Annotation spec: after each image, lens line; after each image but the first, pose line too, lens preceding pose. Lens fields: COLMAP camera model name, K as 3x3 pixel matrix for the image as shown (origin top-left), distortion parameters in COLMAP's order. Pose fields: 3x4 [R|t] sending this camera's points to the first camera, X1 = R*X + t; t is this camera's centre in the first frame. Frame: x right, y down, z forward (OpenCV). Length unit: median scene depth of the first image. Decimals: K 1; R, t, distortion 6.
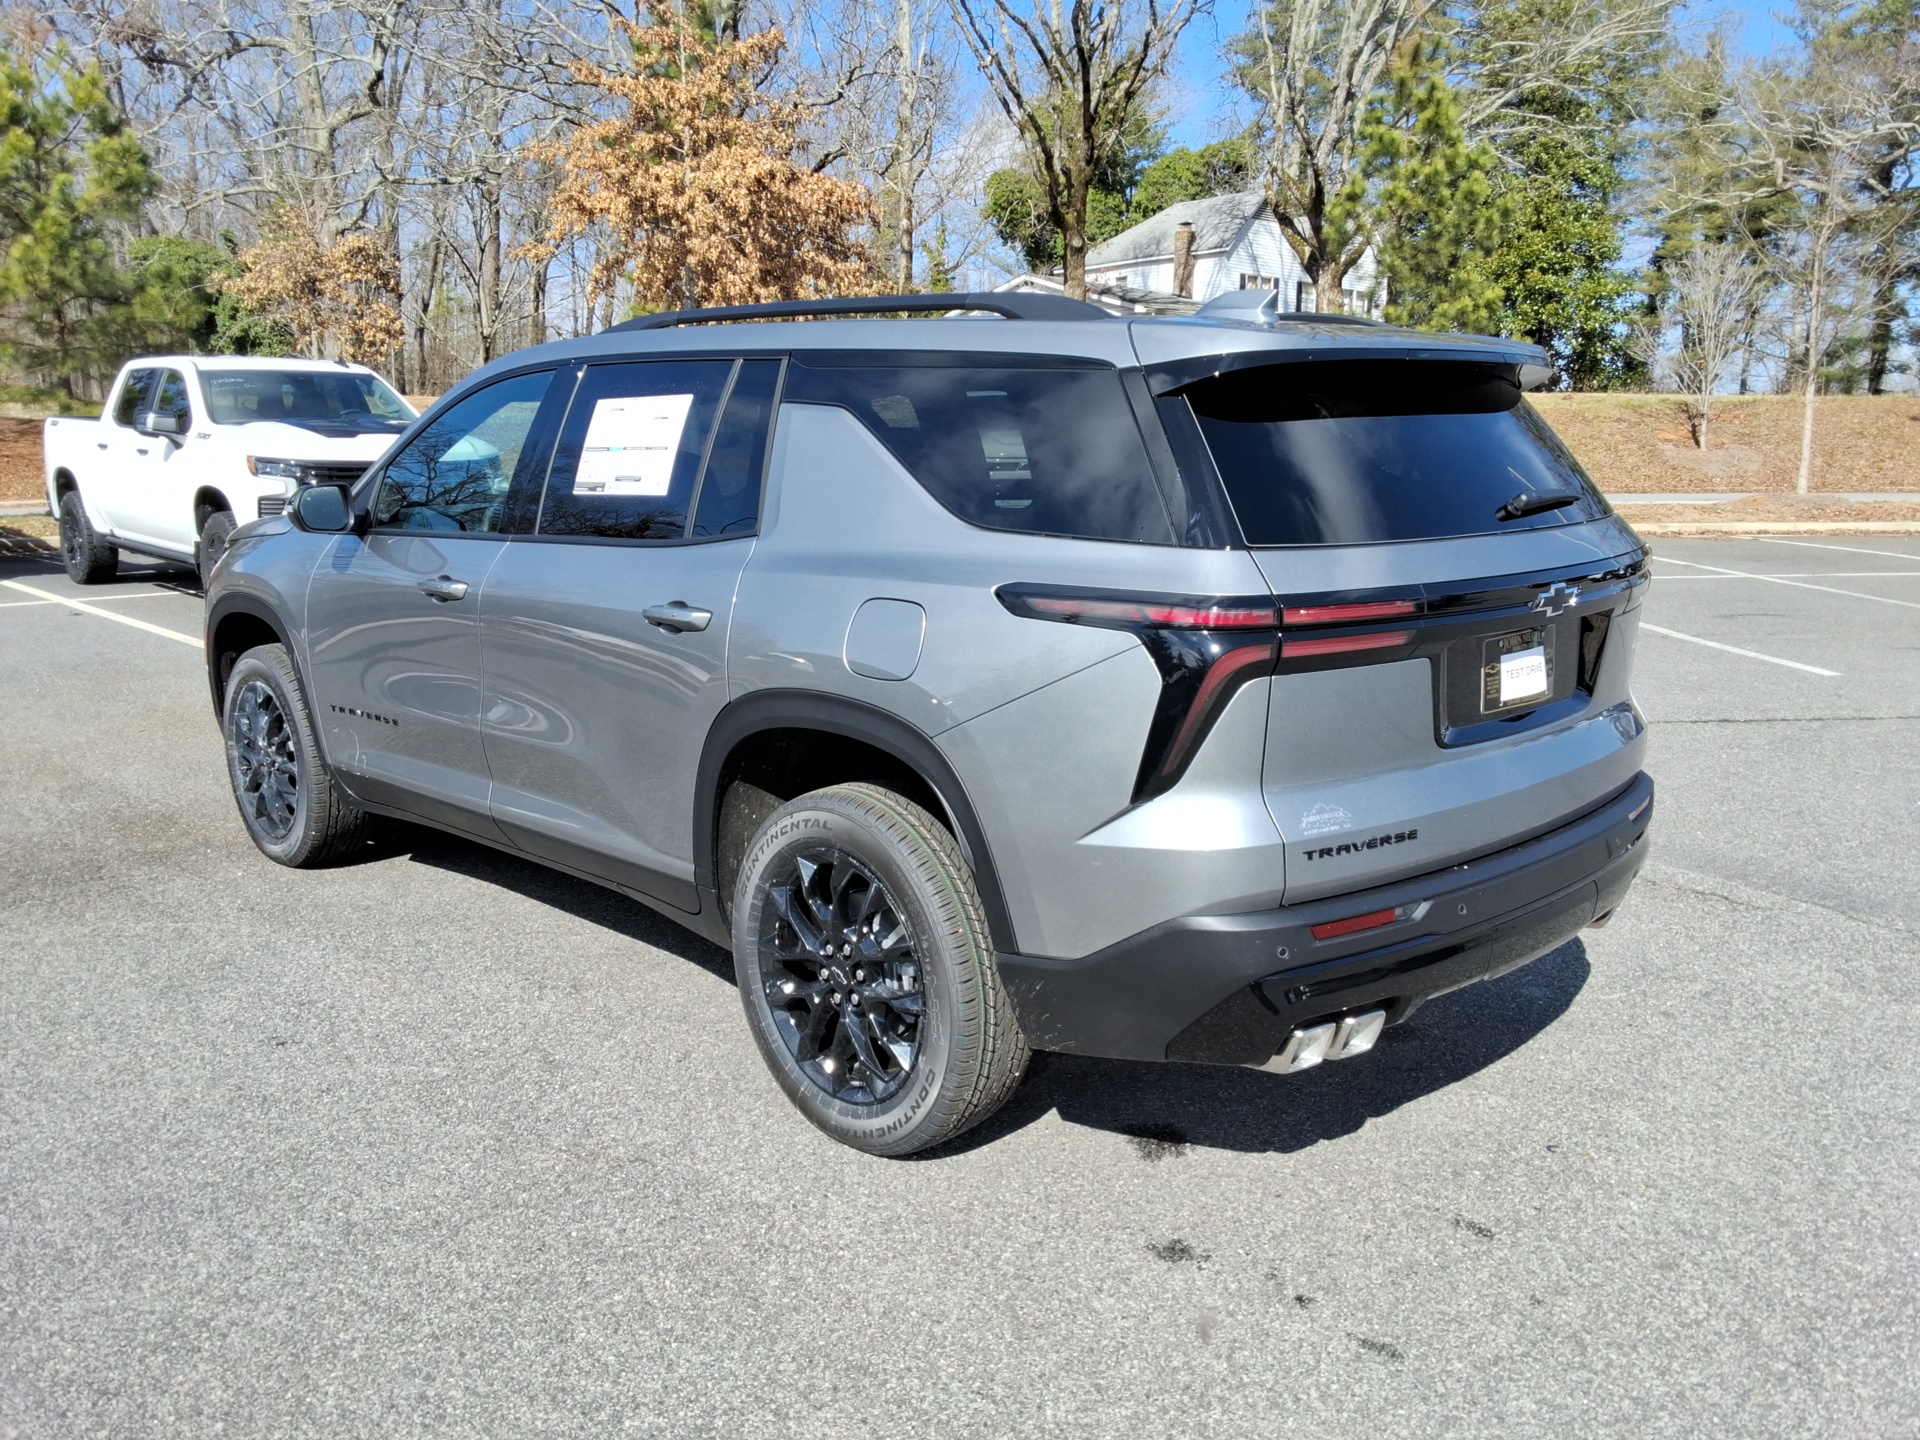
lens RADIAL K [[1552.0, 0, 975.6], [0, 1552.0, 711.0], [0, 0, 1]] dist [0.128654, -0.204736]
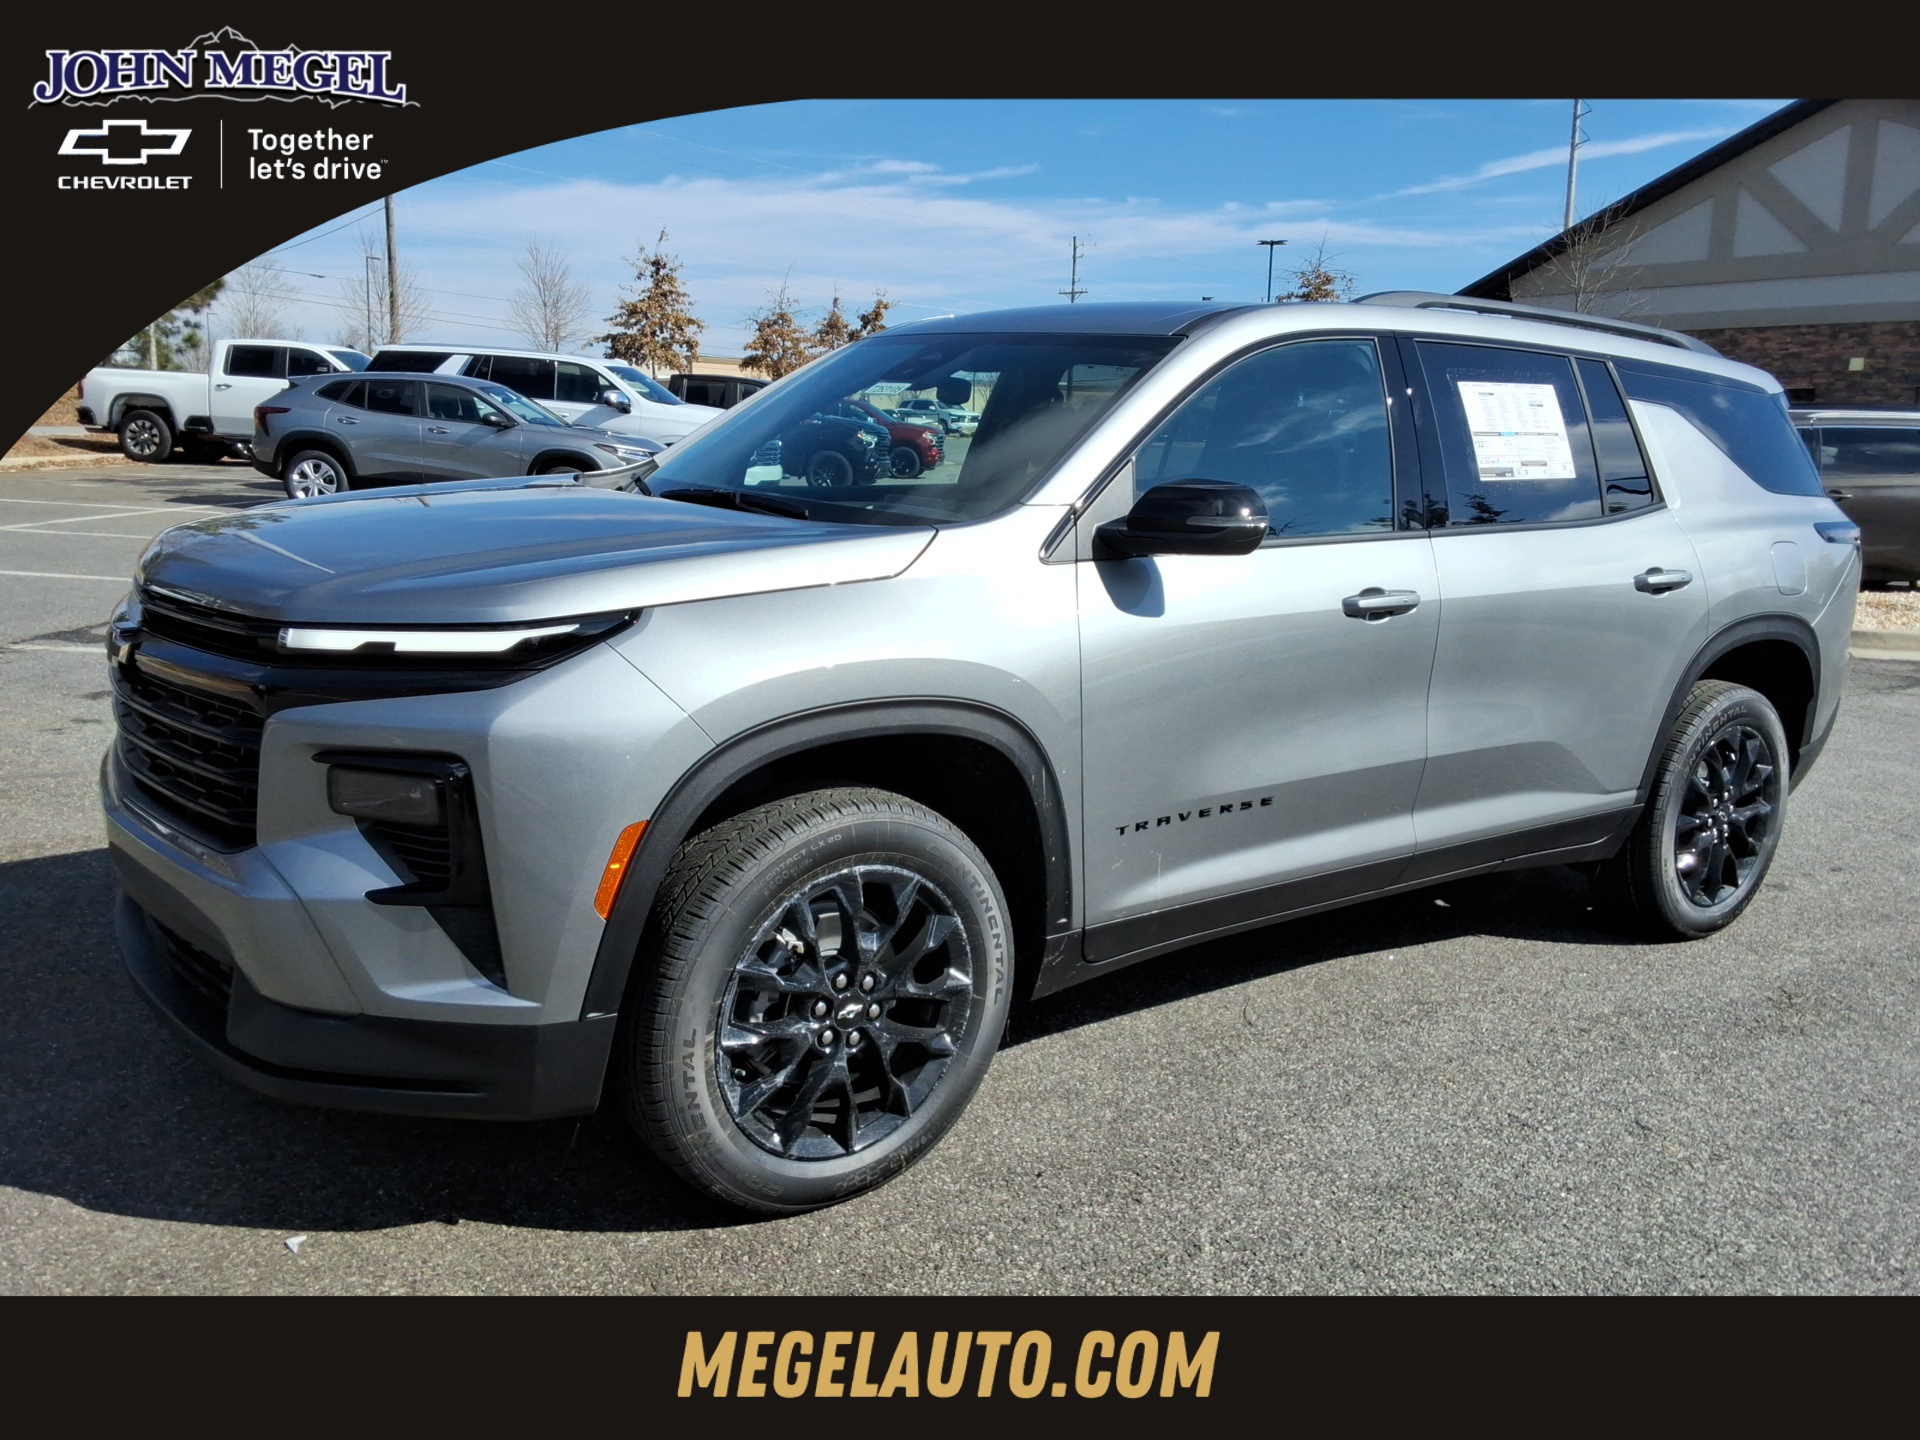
lens RADIAL K [[1569.8, 0, 989.1], [0, 1569.8, 711.5], [0, 0, 1]] dist [0.119271, -0.220232]
pose [[0.128101, -0.173328, 0.976498, -1.038400], [0.130868, 0.978954, 0.156596, -0.156223], [-0.983089, 0.107733, 0.148088, 0.951048]]
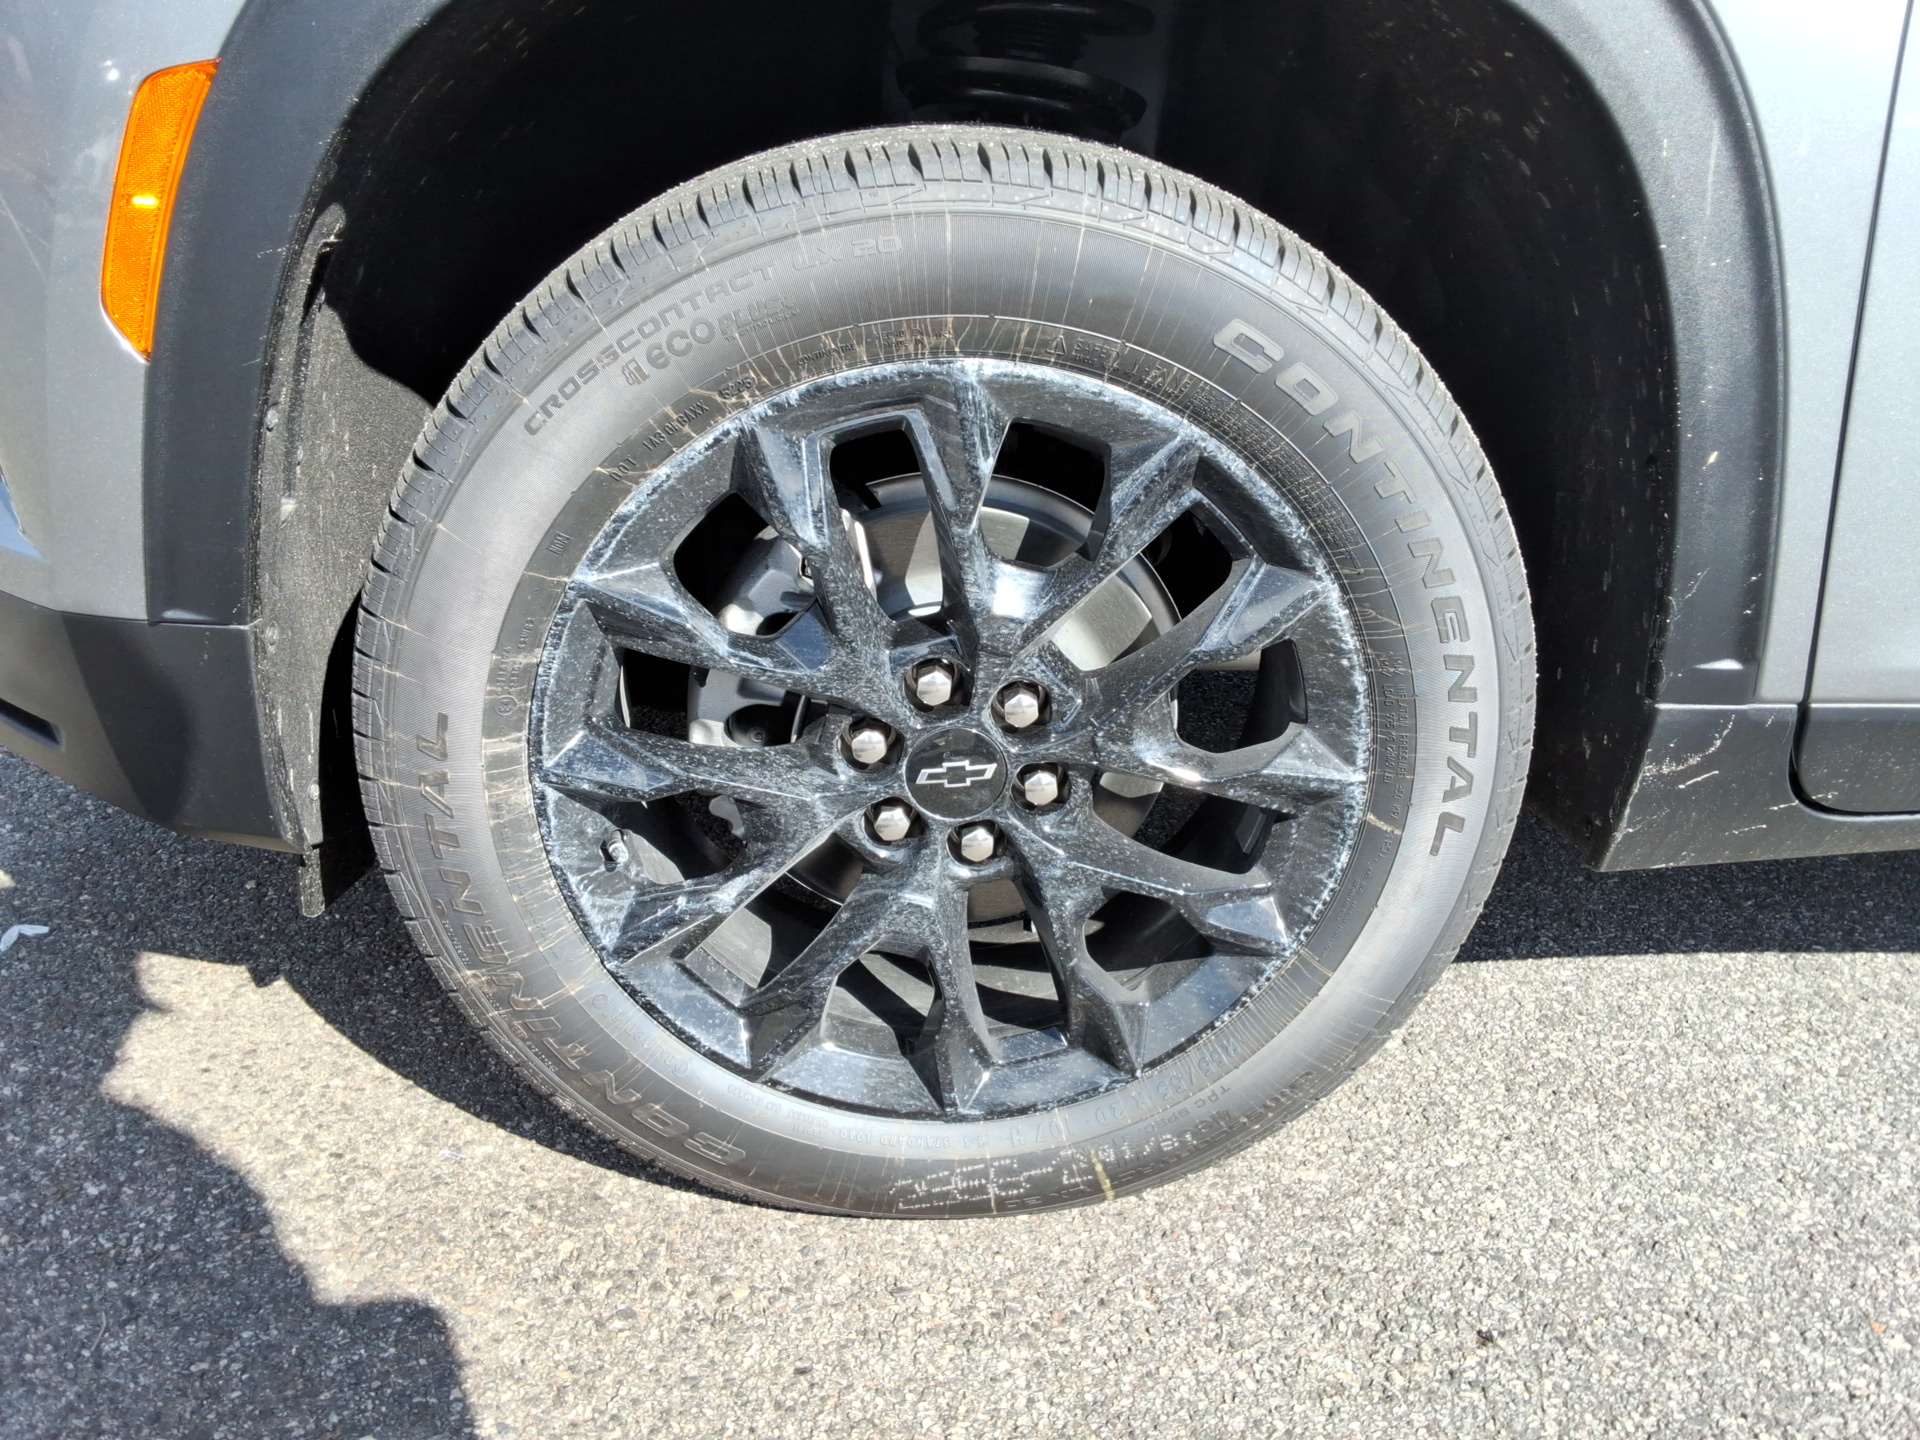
lens RADIAL K [[1552.0, 0, 975.6], [0, 1552.0, 711.0], [0, 0, 1]] dist [0.128654, -0.204736]
pose [[0.680769, -0.255343, 0.686552, -0.638667], [0.088714, 0.959116, 0.268748, -0.028600], [-0.727107, -0.122048, 0.675589, 0.956607]]
